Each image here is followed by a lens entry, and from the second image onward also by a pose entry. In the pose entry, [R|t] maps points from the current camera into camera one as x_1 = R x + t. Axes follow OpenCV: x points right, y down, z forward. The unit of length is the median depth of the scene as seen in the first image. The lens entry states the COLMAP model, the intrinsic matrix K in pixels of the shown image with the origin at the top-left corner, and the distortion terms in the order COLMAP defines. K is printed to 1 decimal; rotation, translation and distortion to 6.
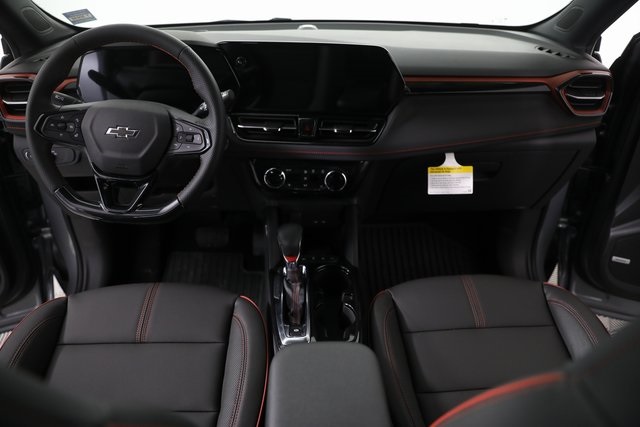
lens RADIAL K [[427.5, 0, 320.0], [0, 427.5, 213.5], [0, 0, 1]] dist [-0.120384, 0.080236]
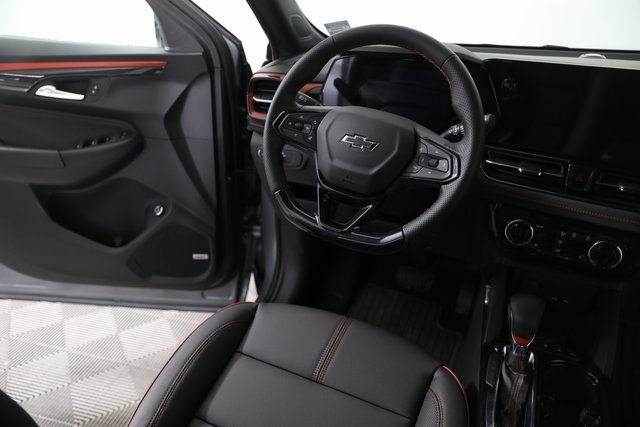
lens RADIAL K [[427.5, 0, 320.0], [0, 427.5, 213.5], [0, 0, 1]] dist [-0.120384, 0.080236]
pose [[0.874654, 0.207764, -0.437966, -0.106752], [-0.245827, 0.968807, -0.031349, -0.001953], [0.417792, 0.135083, 0.898445, 0.158689]]
